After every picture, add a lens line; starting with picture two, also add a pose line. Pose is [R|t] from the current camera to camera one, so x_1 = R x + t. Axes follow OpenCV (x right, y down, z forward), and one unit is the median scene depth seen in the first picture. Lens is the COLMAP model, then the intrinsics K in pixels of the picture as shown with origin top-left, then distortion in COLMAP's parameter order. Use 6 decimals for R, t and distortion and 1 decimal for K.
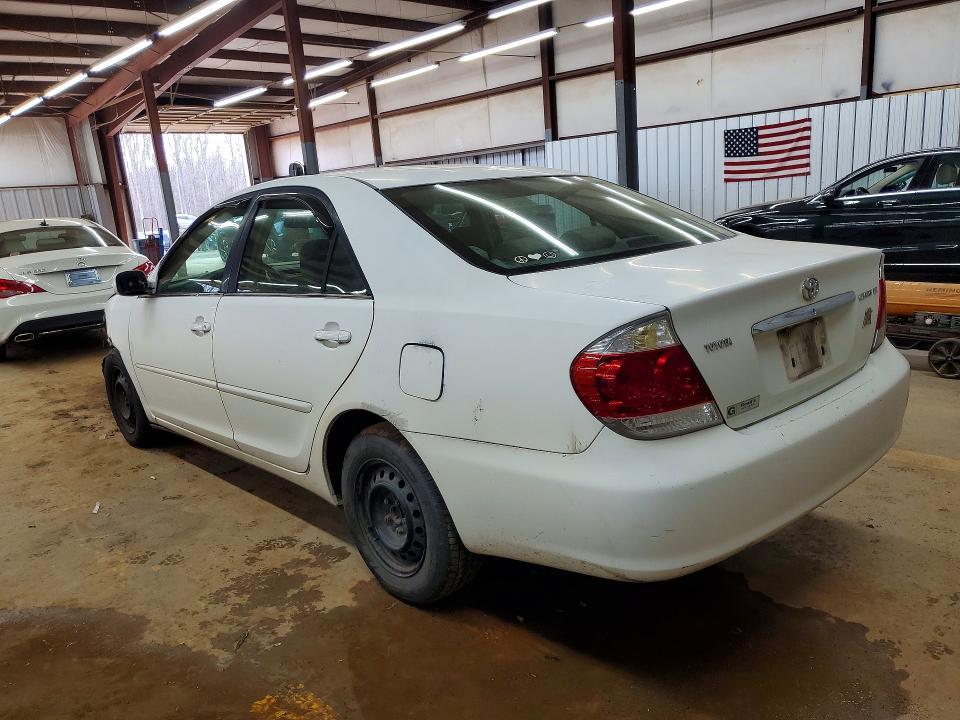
lens RADIAL K [[696.5, 0, 480.0], [0, 696.5, 360.0], [0, 0, 1]] dist [0.004434, 0.004867]
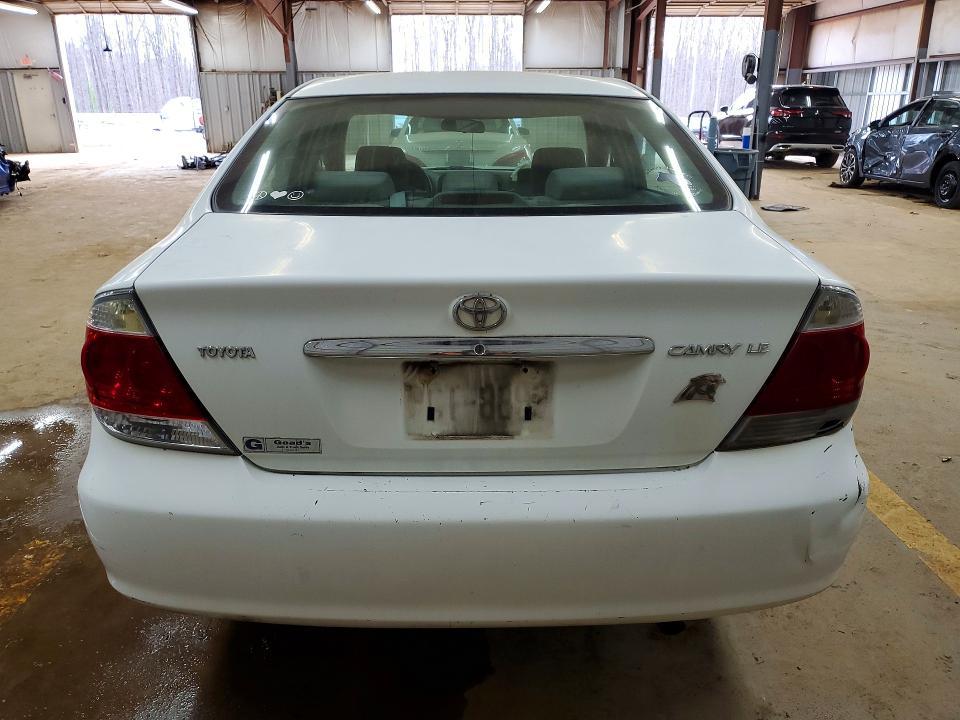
lens RADIAL K [[724.6, 0, 480.0], [0, 724.6, 360.0], [0, 0, 1]] dist [0.005007, -0.029897]
pose [[0.767867, 0.272551, -0.579738, 0.844163], [-0.194820, 0.961468, 0.193972, -0.183455], [0.610267, -0.036000, 0.791378, 0.464984]]
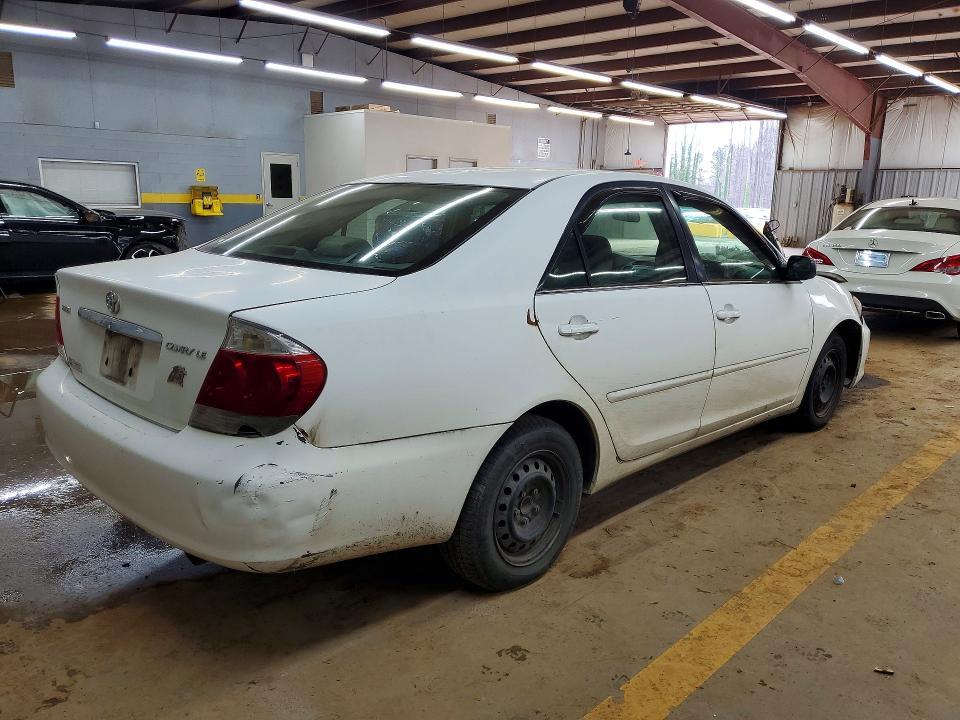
lens RADIAL K [[696.5, 0, 480.0], [0, 696.5, 360.0], [0, 0, 1]] dist [0.004434, 0.004867]
pose [[0.114764, 0.290329, -0.950020, 1.532009], [-0.249020, 0.934212, 0.255416, -0.420792], [0.961675, 0.207262, 0.179512, 1.328810]]
